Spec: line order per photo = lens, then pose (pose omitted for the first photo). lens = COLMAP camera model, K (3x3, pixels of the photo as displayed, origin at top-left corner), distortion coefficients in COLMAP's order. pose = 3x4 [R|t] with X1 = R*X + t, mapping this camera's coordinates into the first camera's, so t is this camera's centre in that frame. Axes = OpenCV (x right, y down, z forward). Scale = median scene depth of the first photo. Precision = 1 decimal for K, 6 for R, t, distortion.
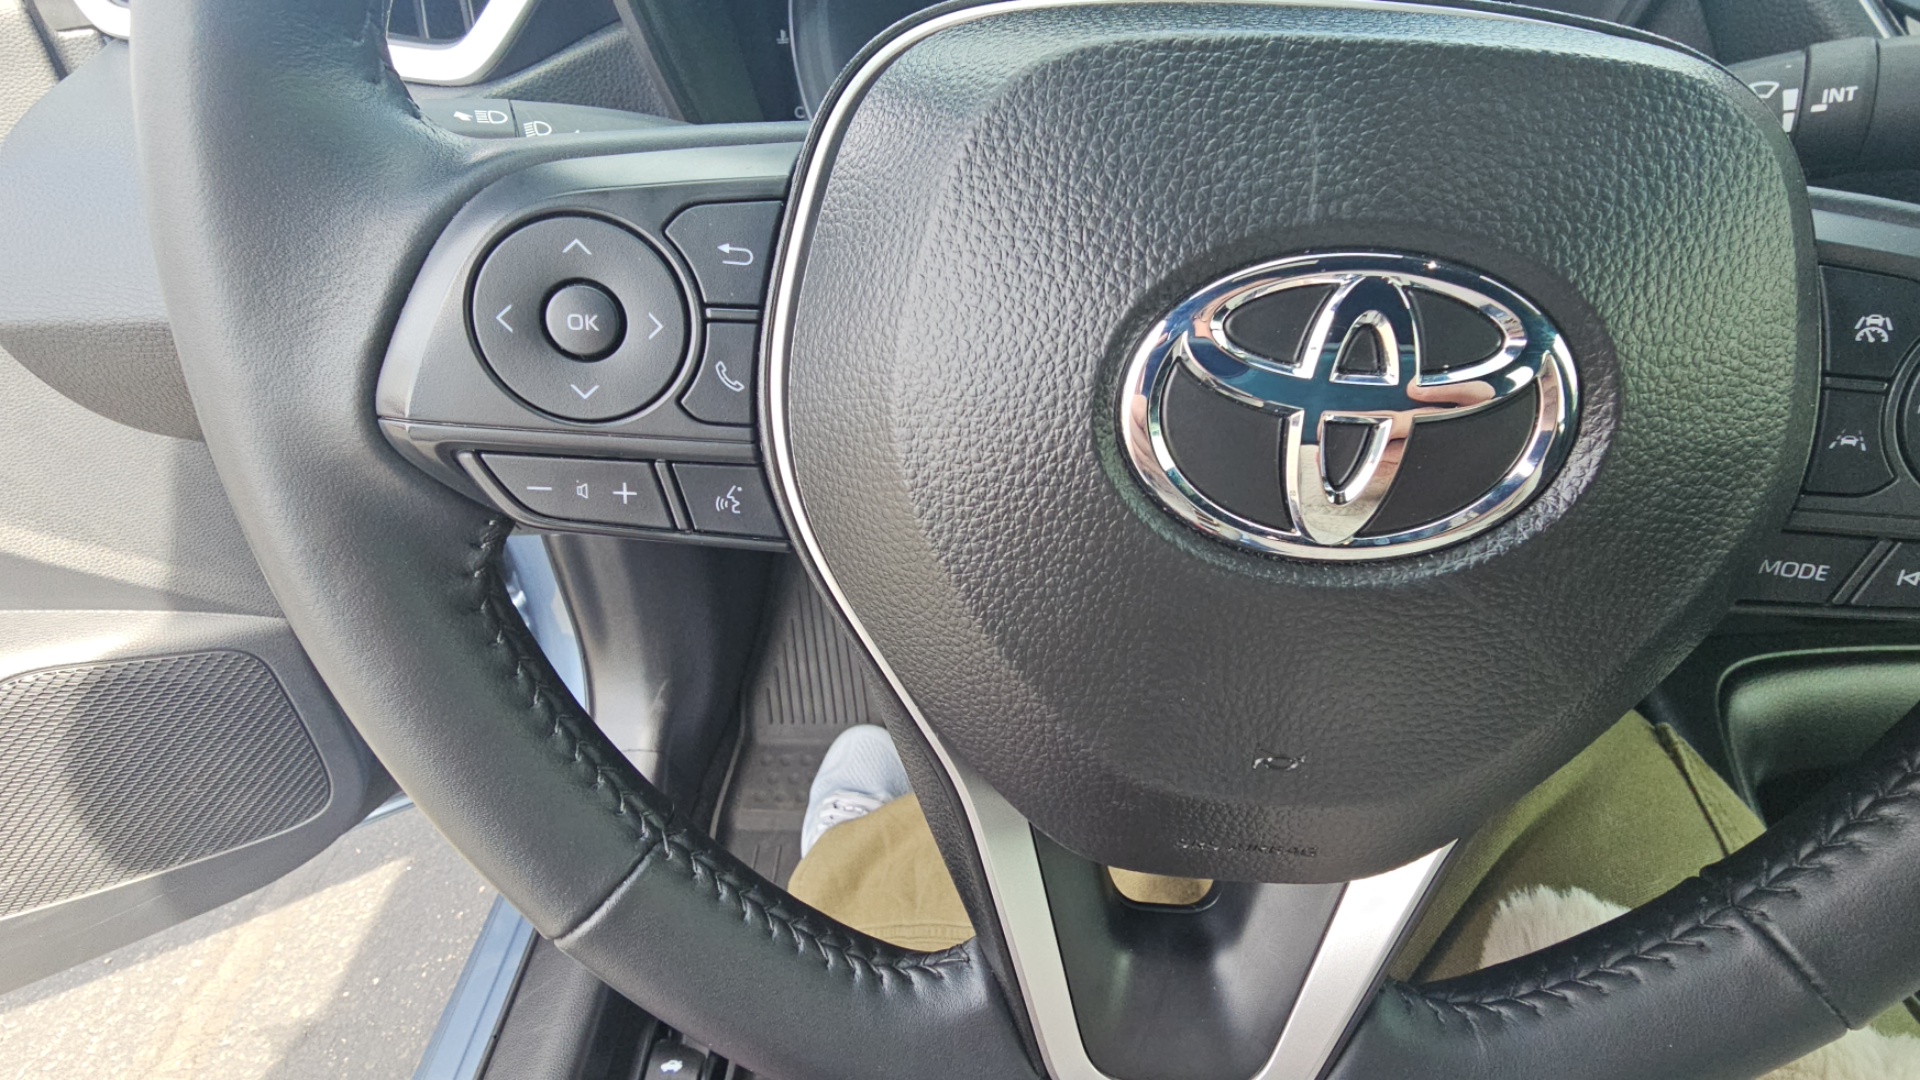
lens RADIAL K [[855.0, 0, 961.0], [0, 855.0, 546.9], [0, 0, 1]] dist [0.017024, -0.011309]
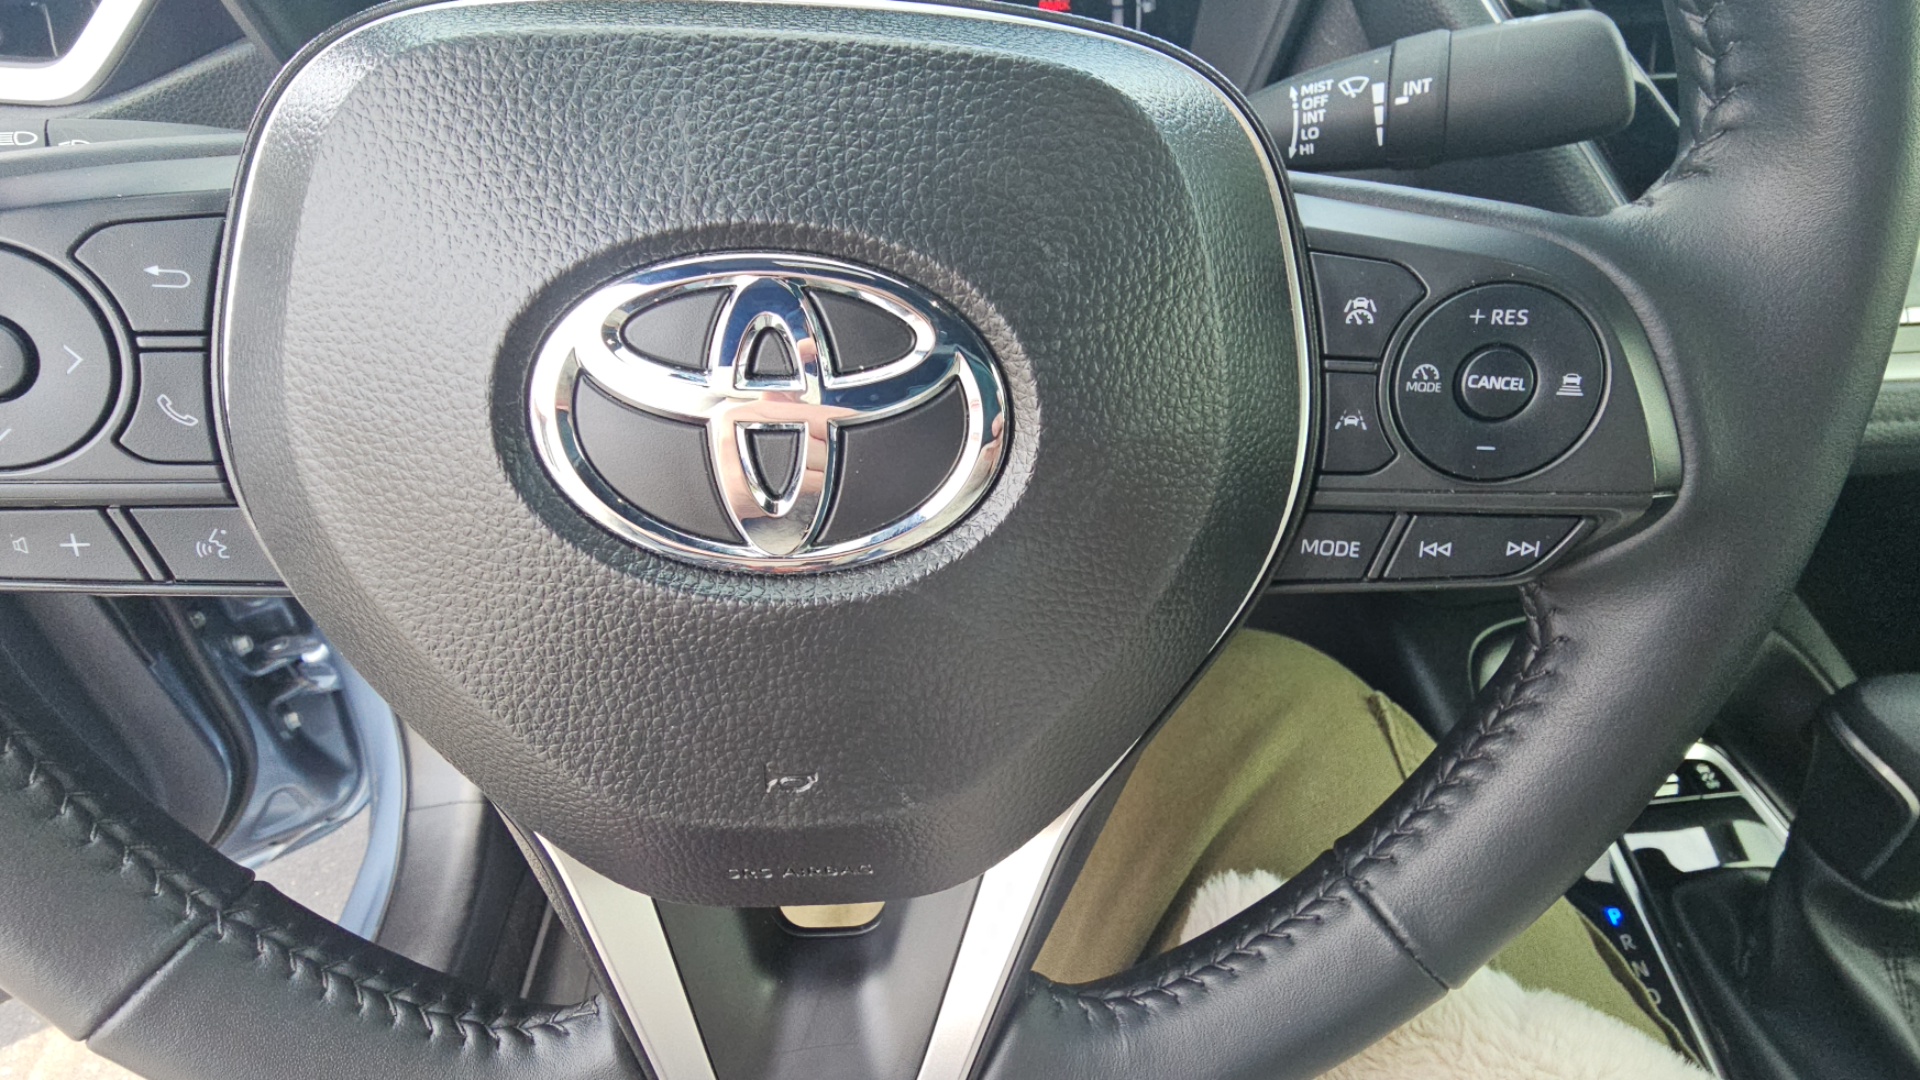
lens RADIAL K [[856.1, 0, 979.6], [0, 856.1, 545.8], [0, 0, 1]] dist [0.006939, -0.006210]
pose [[0.993867, -0.062813, 0.091010, 0.421377], [0.063843, 0.997924, -0.008447, 0.005502], [-0.090291, 0.014205, 0.995814, 0.018056]]
